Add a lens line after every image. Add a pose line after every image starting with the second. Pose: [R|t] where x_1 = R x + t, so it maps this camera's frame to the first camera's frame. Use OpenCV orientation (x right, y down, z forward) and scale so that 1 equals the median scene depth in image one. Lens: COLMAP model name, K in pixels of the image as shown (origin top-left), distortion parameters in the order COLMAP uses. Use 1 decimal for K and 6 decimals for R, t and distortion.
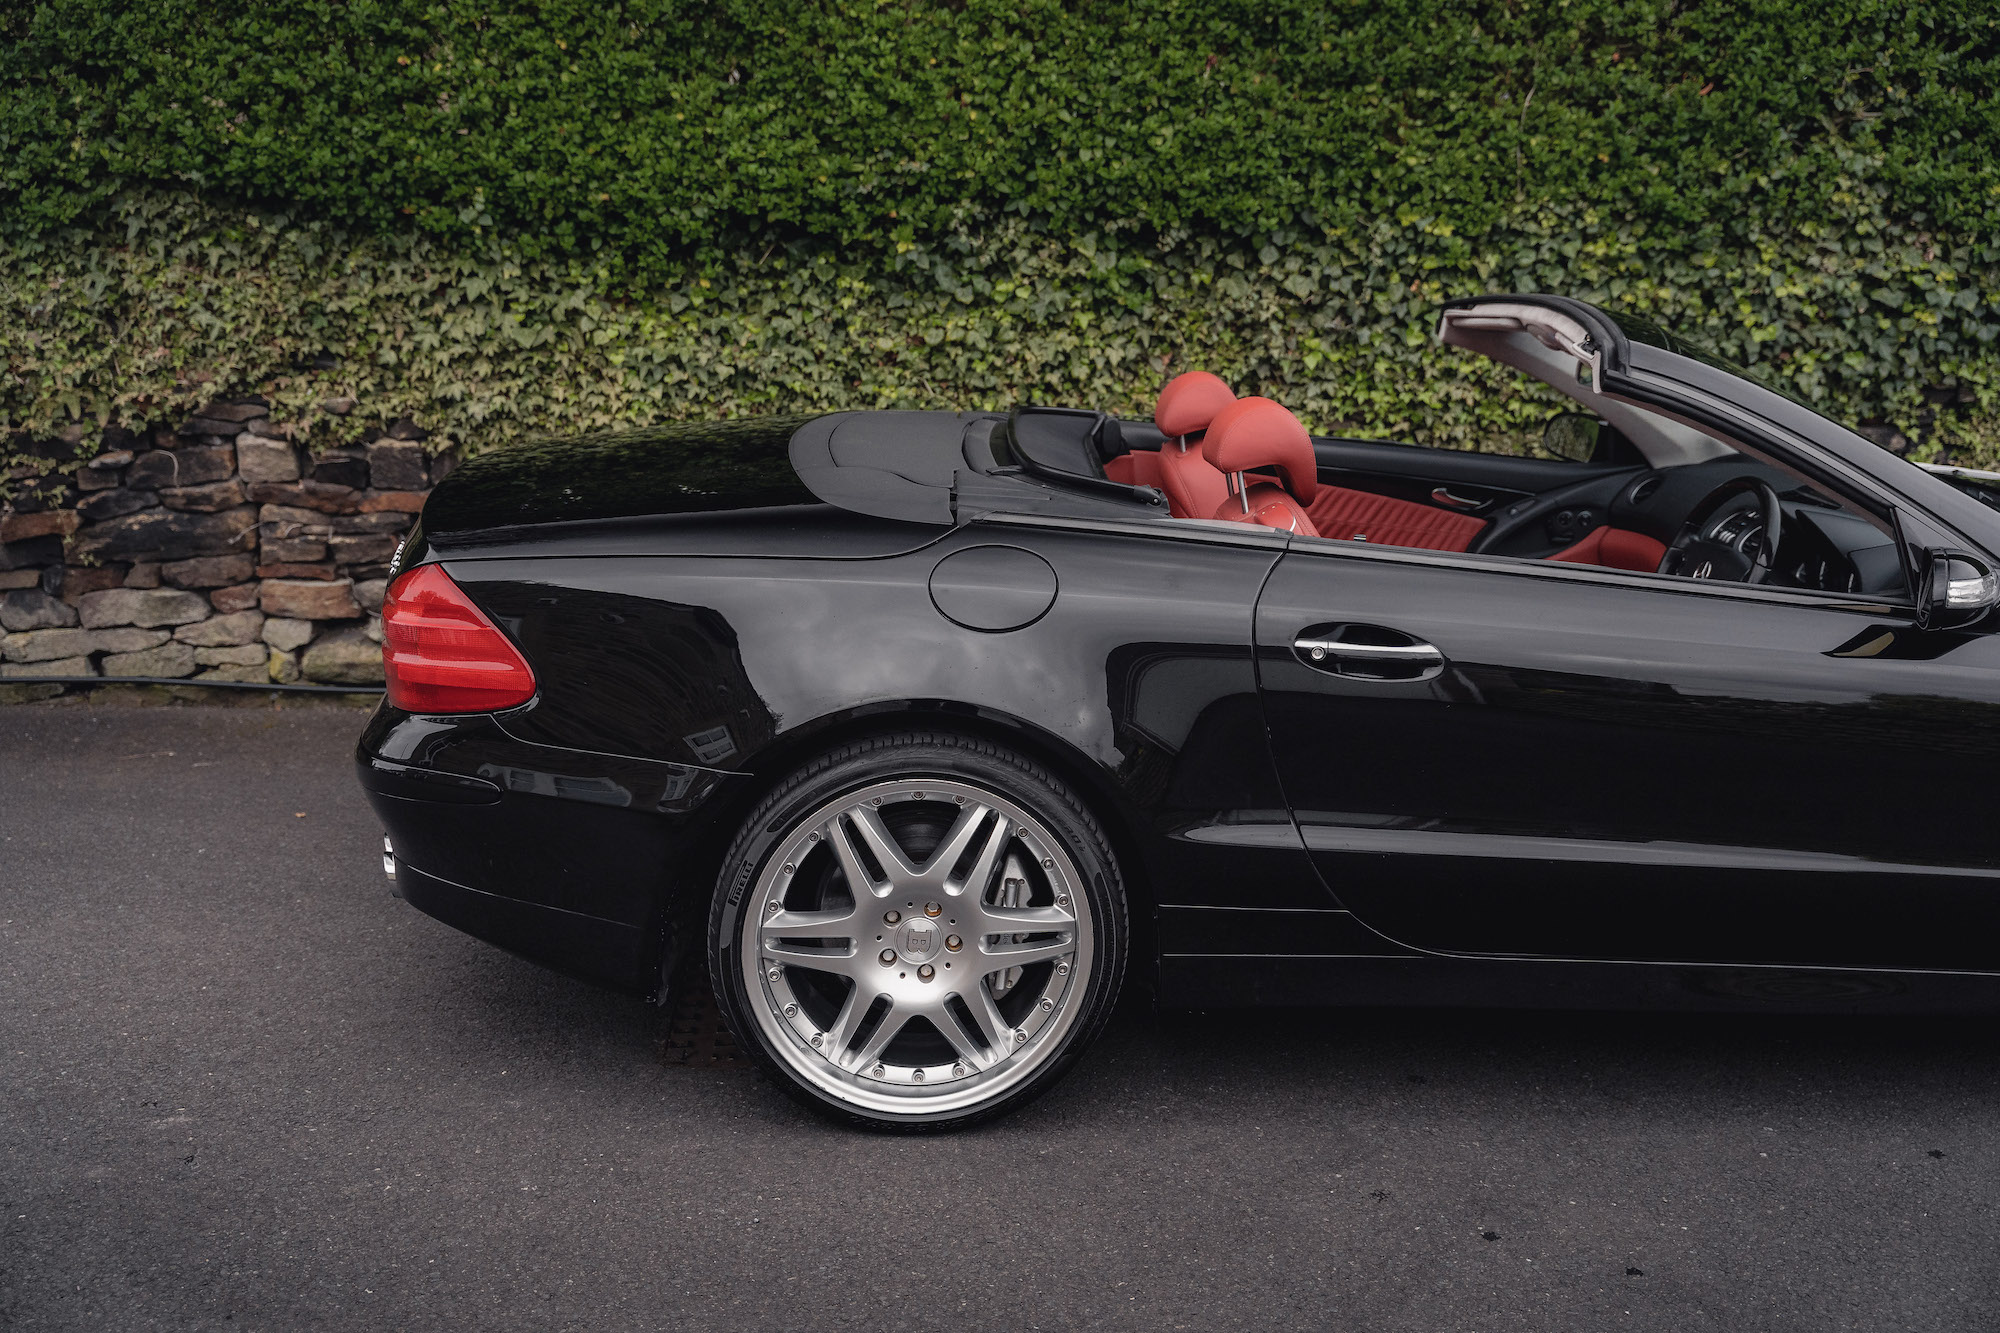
lens RADIAL K [[1946.5, 0, 1003.8], [0, 1946.5, 636.9], [0, 0, 1]] dist [0.007003, 0.000000]
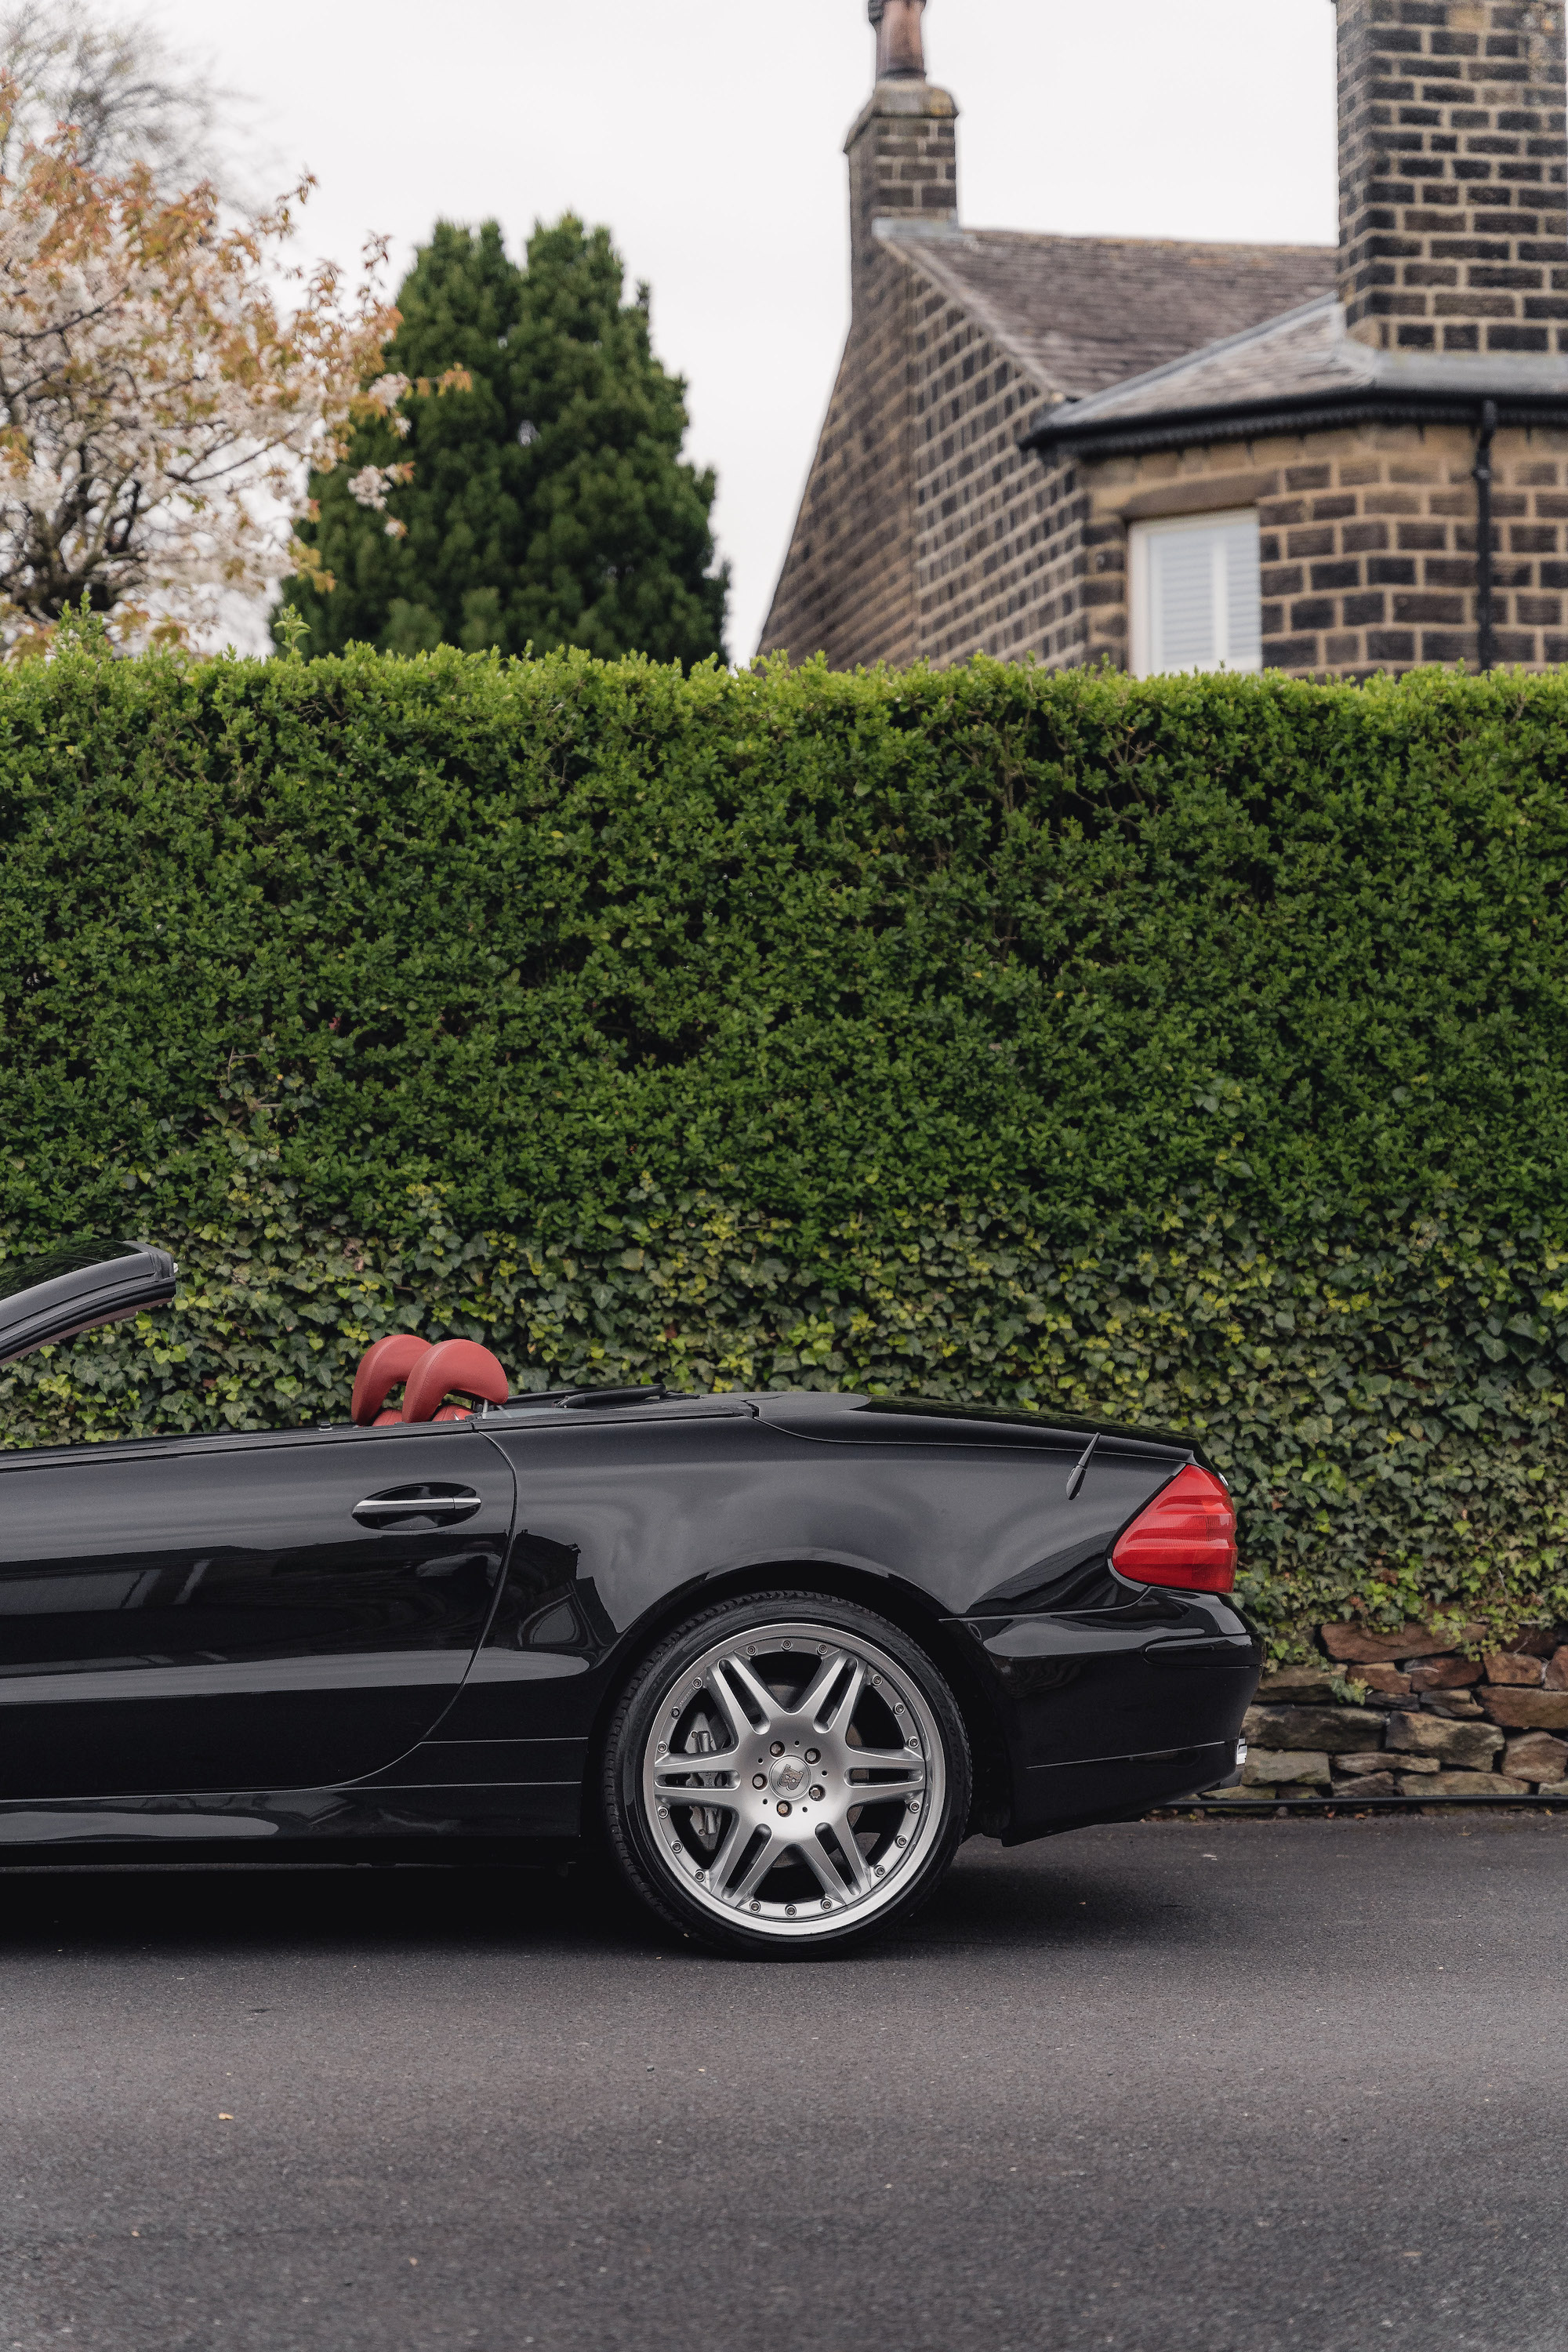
lens RADIAL K [[4490.0, 0, 689.7], [0, 4490.0, 1219.7], [0, 0, 1]] dist [0.049811, 0.000000]
pose [[0.989978, 0.003448, 0.141179, 0.342824], [0.036435, 0.959619, -0.278932, 0.345806], [-0.136440, 0.281280, 0.949877, -0.912918]]
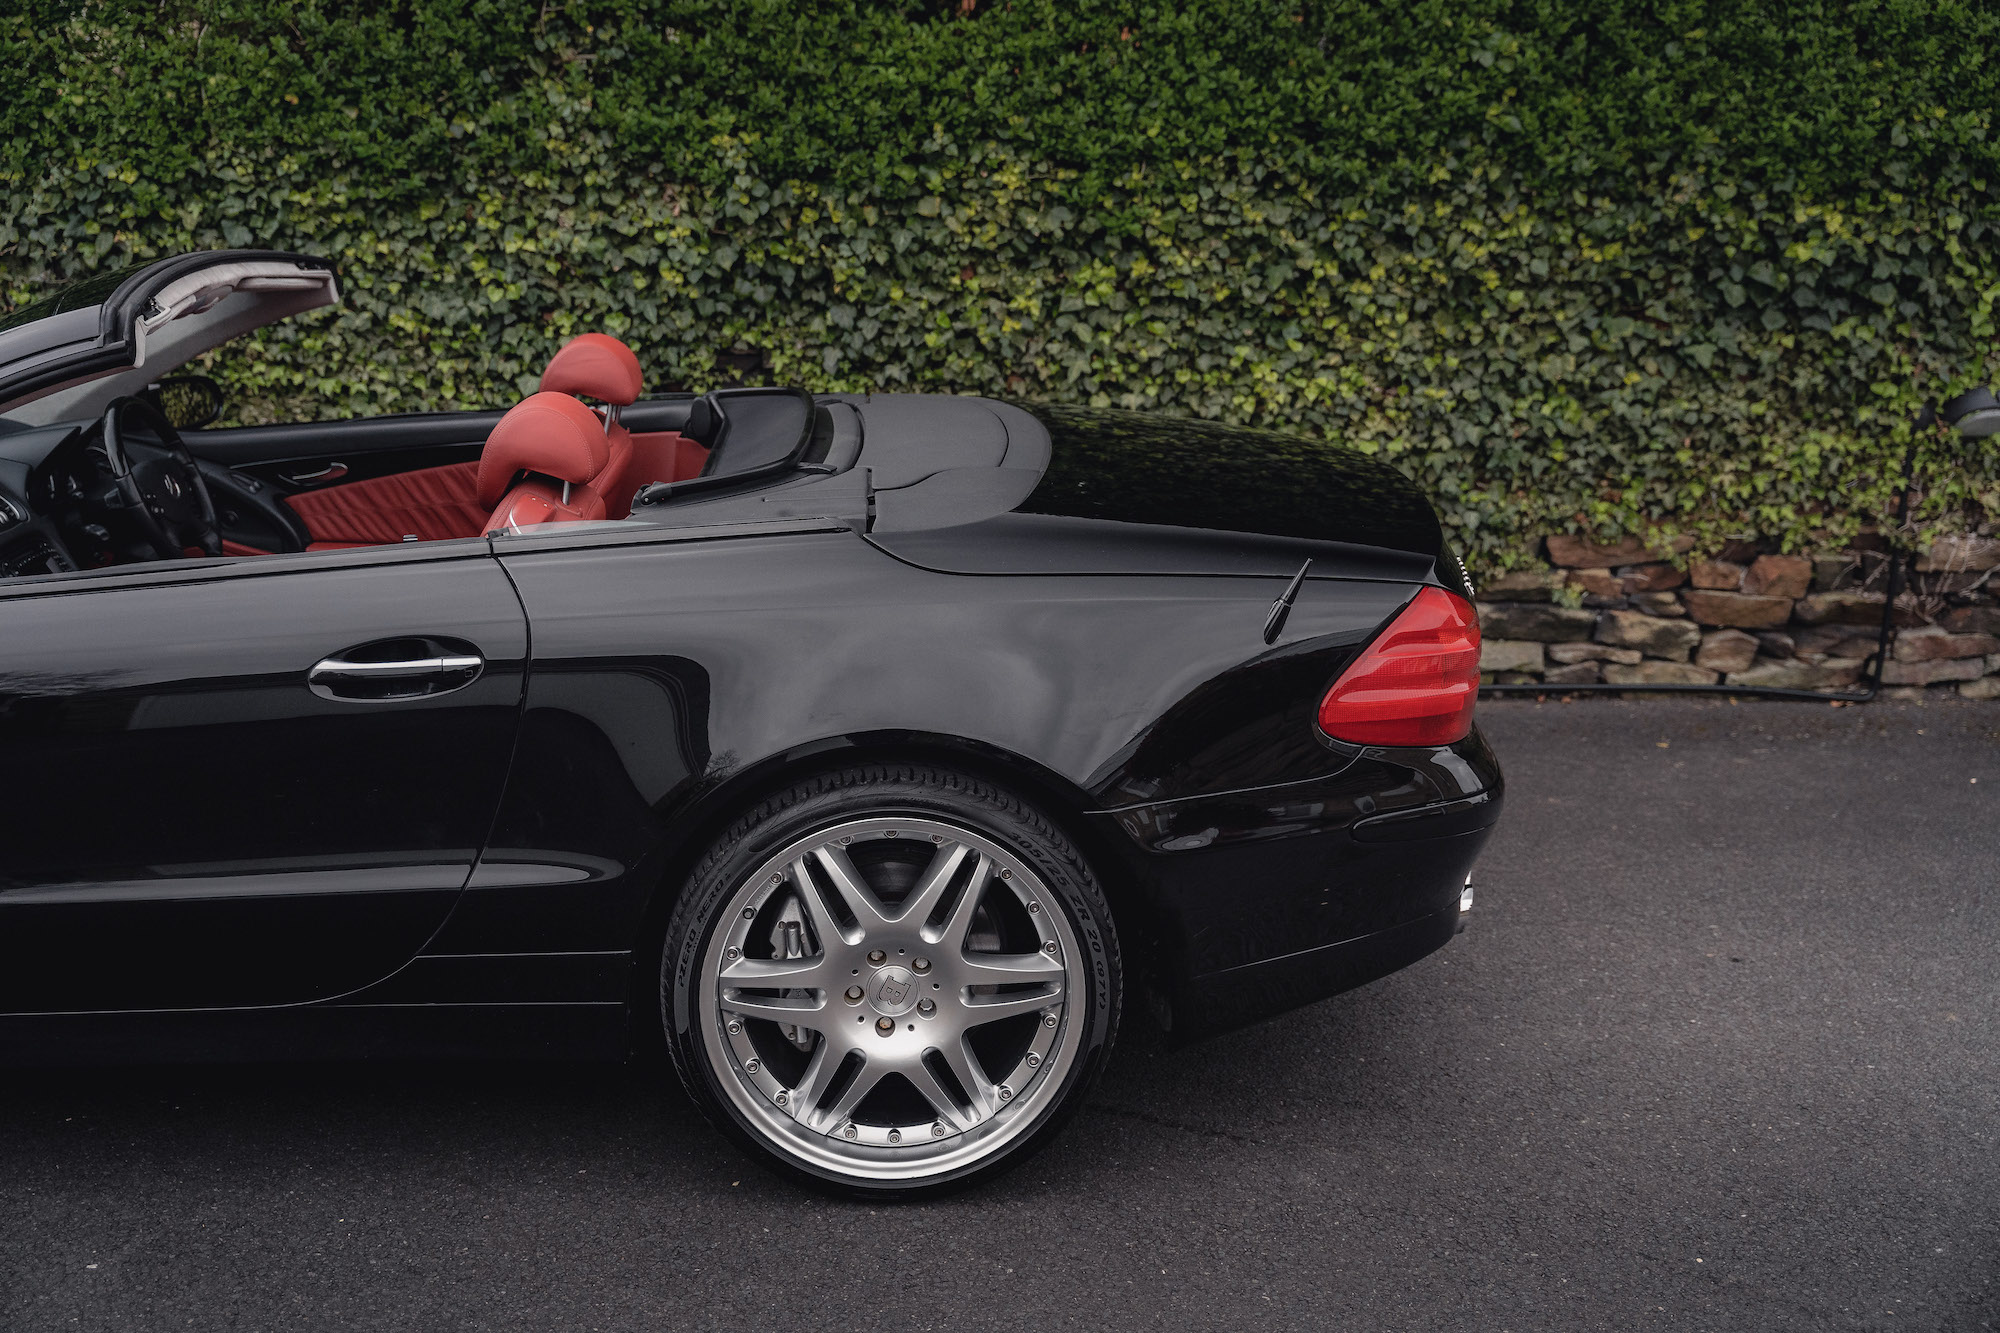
lens RADIAL K [[1946.5, 0, 989.1], [0, 1946.5, 645.1], [0, 0, 1]] dist [0.007003, 0.000000]
pose [[0.999646, 0.002498, 0.026497, 0.606304], [-0.002879, 0.999893, 0.014347, -0.000542], [-0.026458, -0.014418, 0.999546, 0.059827]]
